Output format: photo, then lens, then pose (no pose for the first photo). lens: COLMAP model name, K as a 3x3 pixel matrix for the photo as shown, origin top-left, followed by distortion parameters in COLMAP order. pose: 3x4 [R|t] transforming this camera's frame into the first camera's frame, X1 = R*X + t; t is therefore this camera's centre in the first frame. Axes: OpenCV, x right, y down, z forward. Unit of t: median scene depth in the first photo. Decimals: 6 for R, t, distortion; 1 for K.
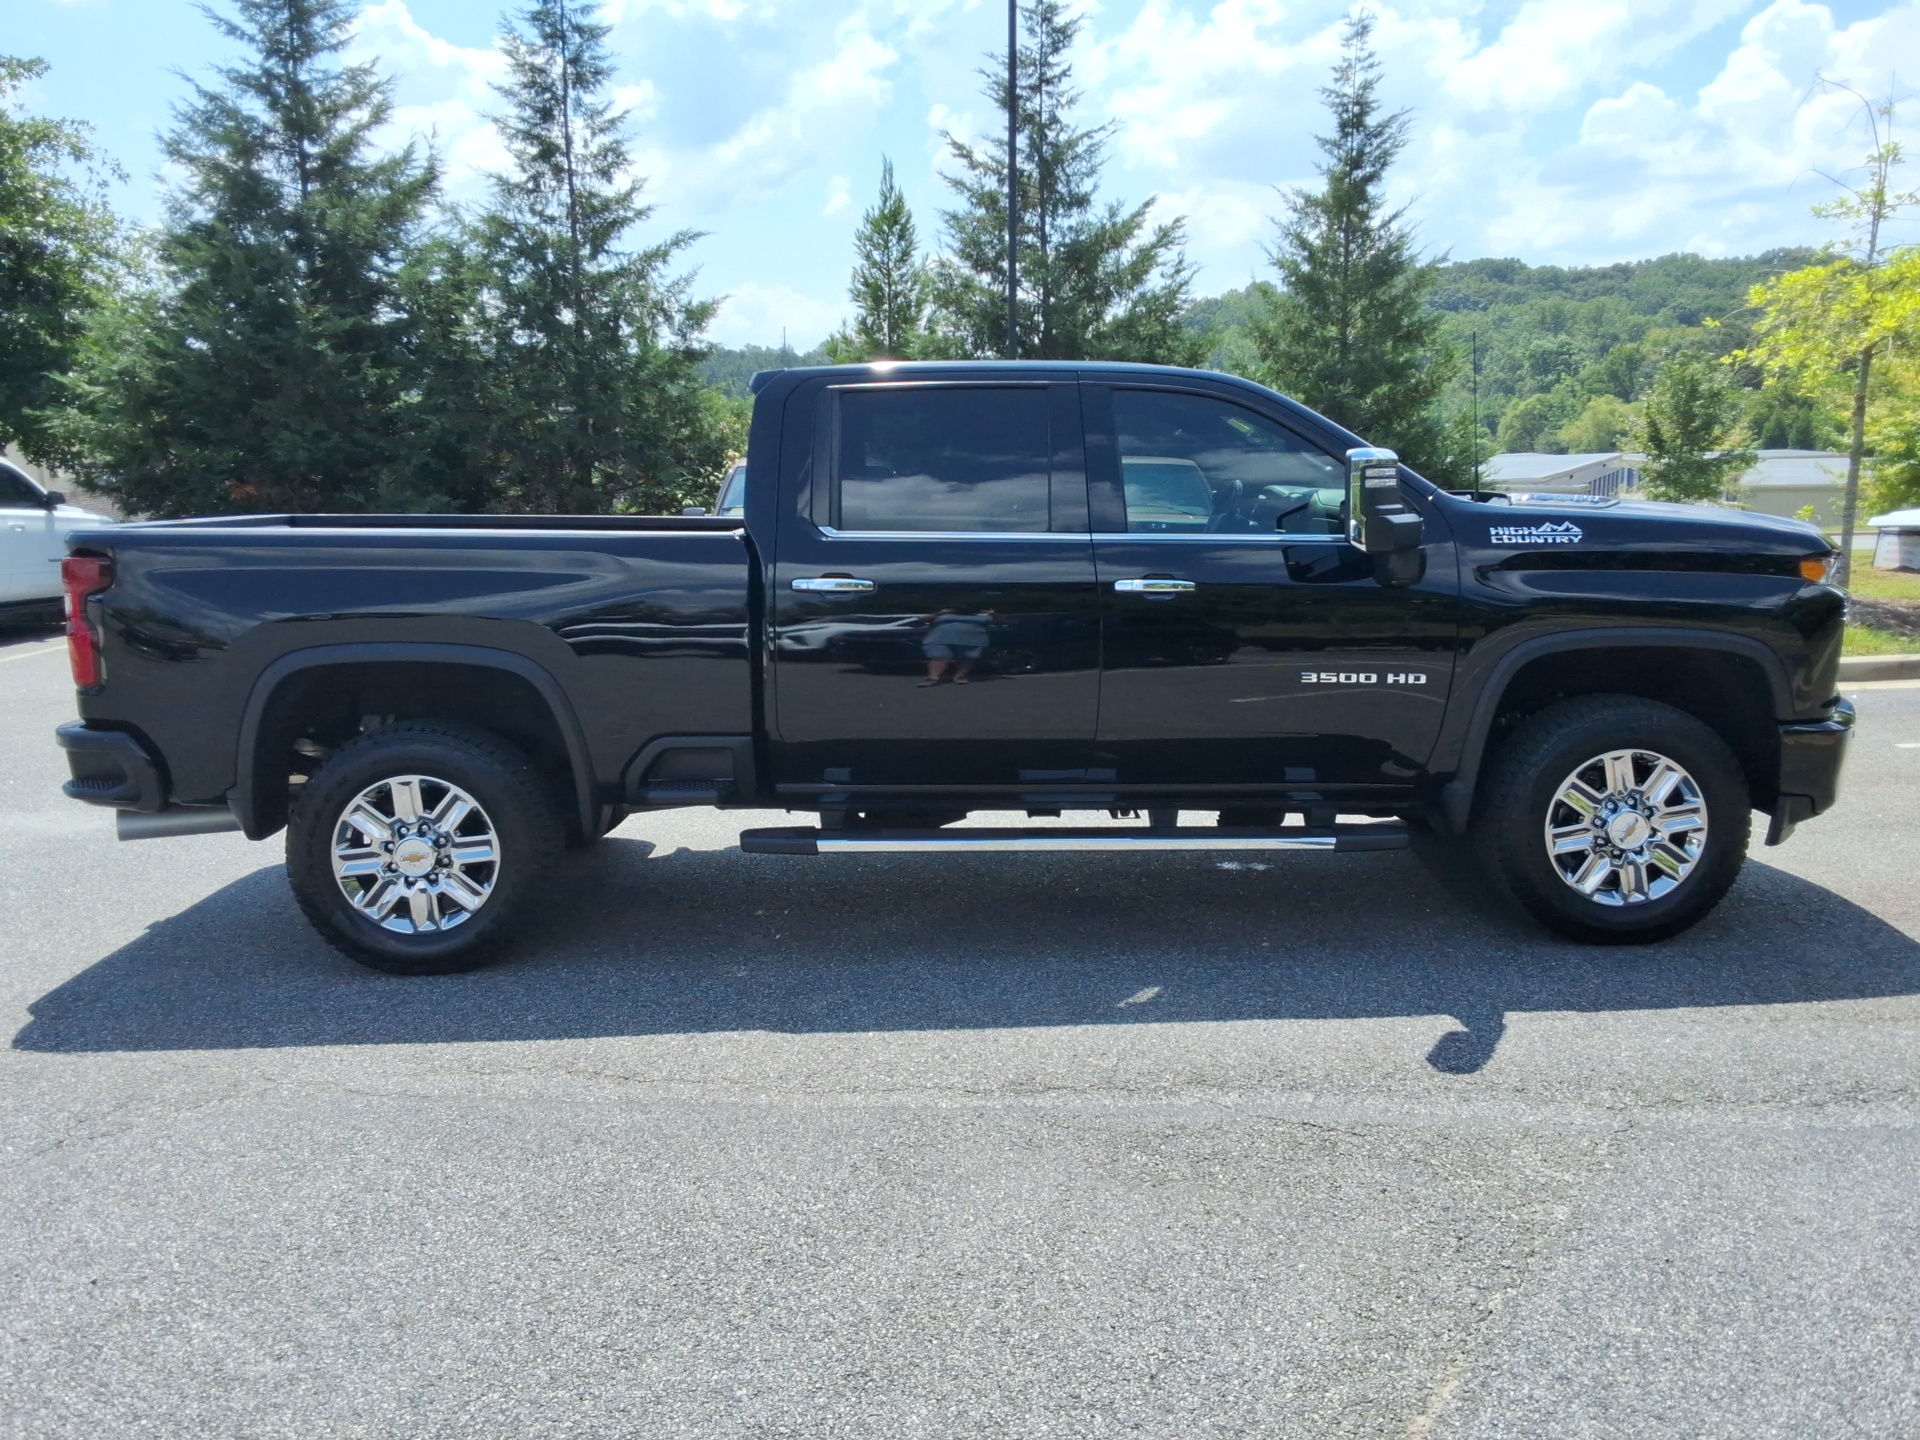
lens RADIAL K [[1545.5, 0, 974.2], [0, 1545.5, 708.0], [0, 0, 1]] dist [0.100297, -0.155934]
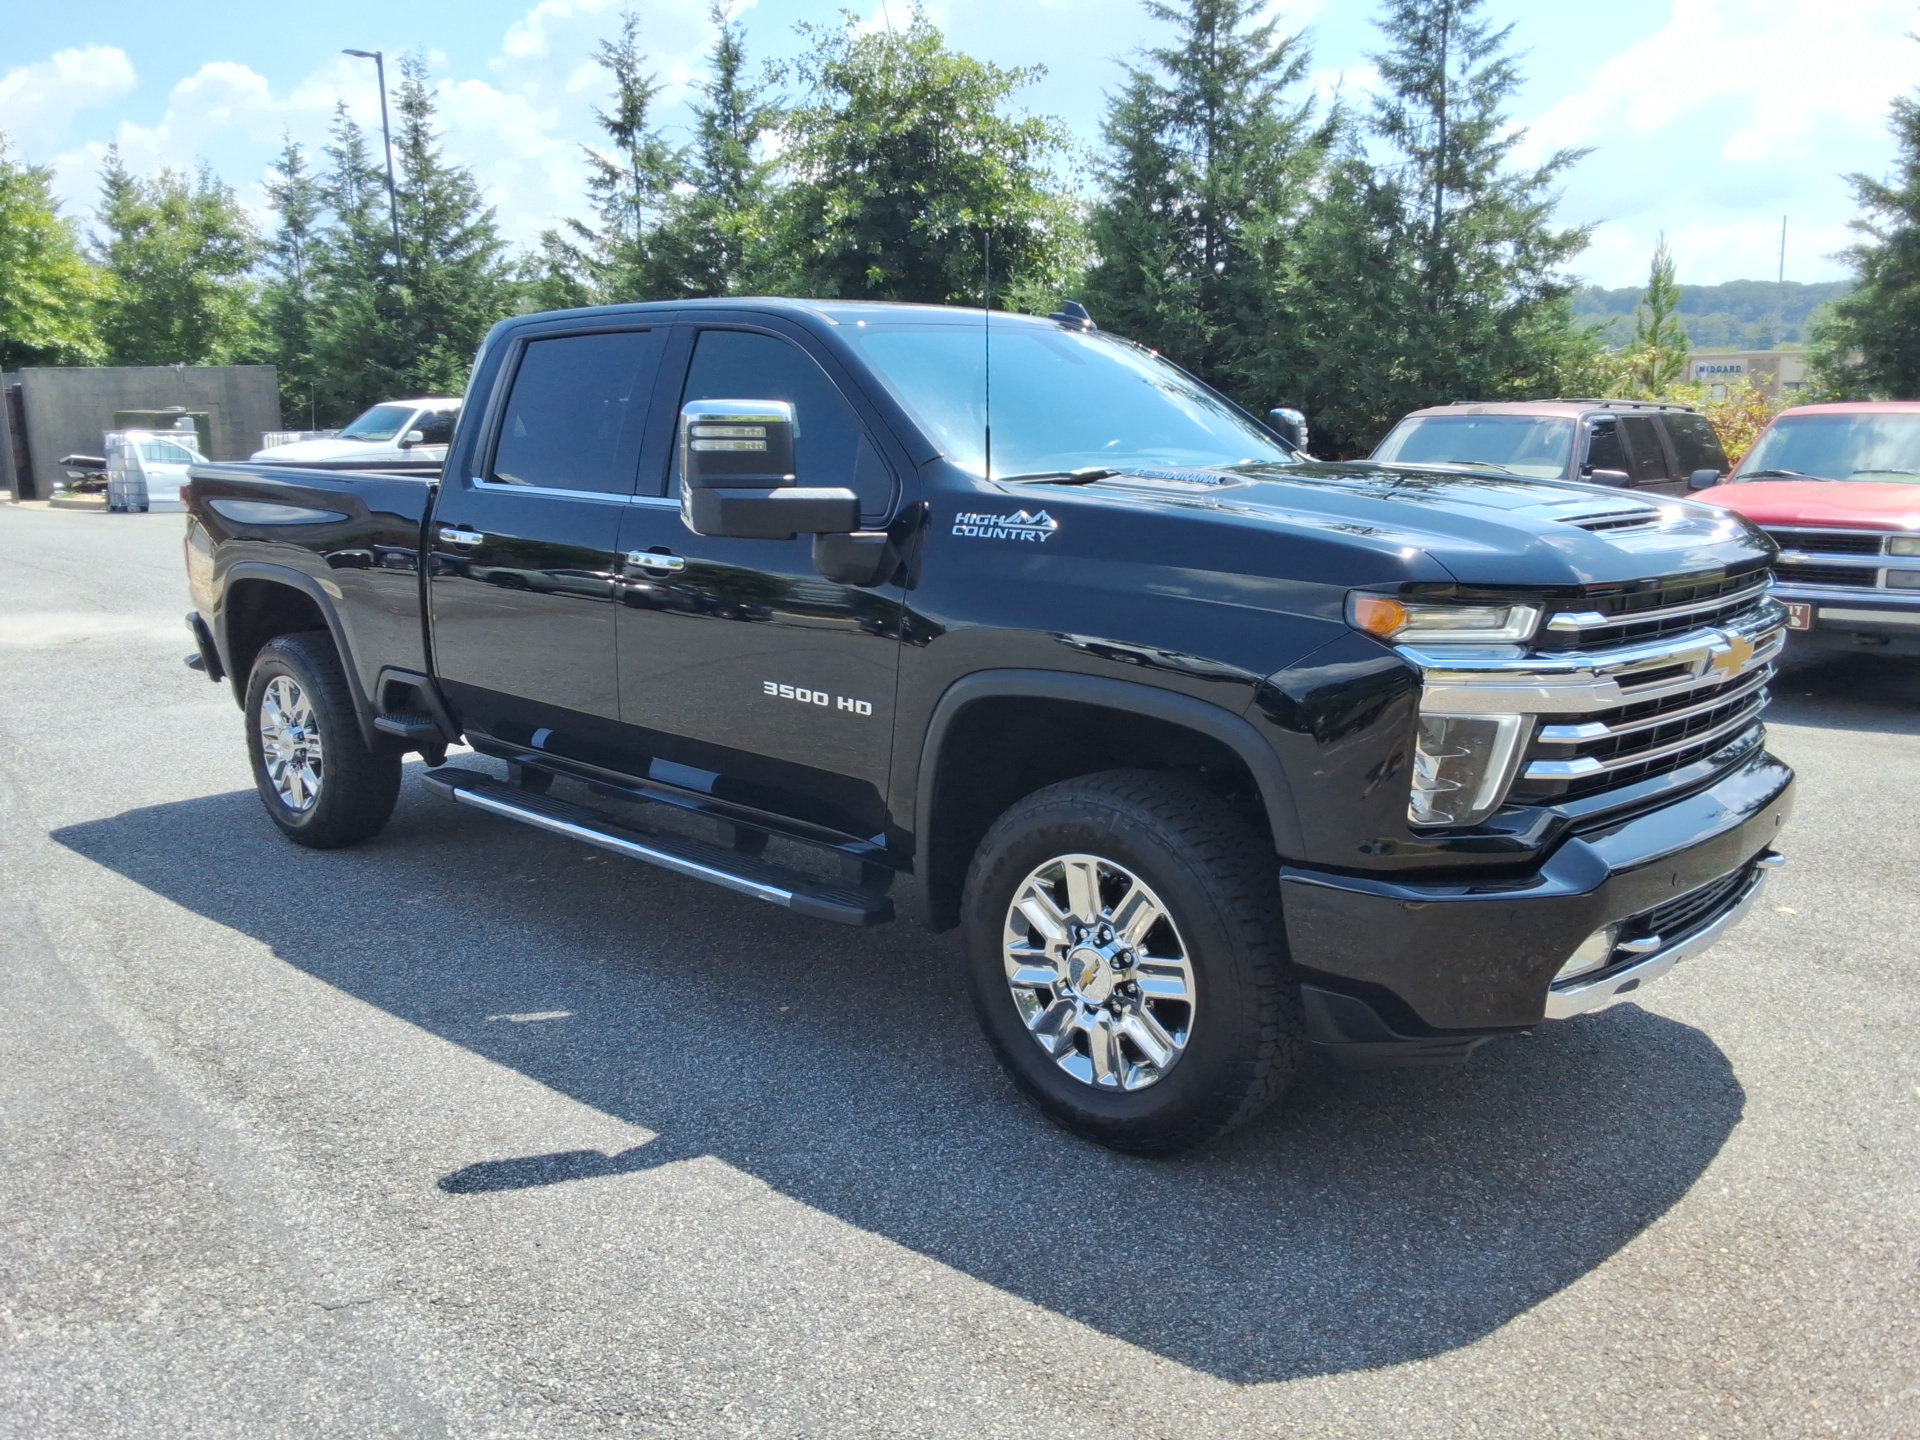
lens RADIAL K [[1545.5, 0, 974.2], [0, 1545.5, 708.0], [0, 0, 1]] dist [0.100297, -0.155934]
pose [[0.713258, 0.132375, -0.688288, 0.242336], [-0.111982, 0.990911, 0.074532, -0.023279], [0.691899, 0.023915, 0.721599, 0.143790]]
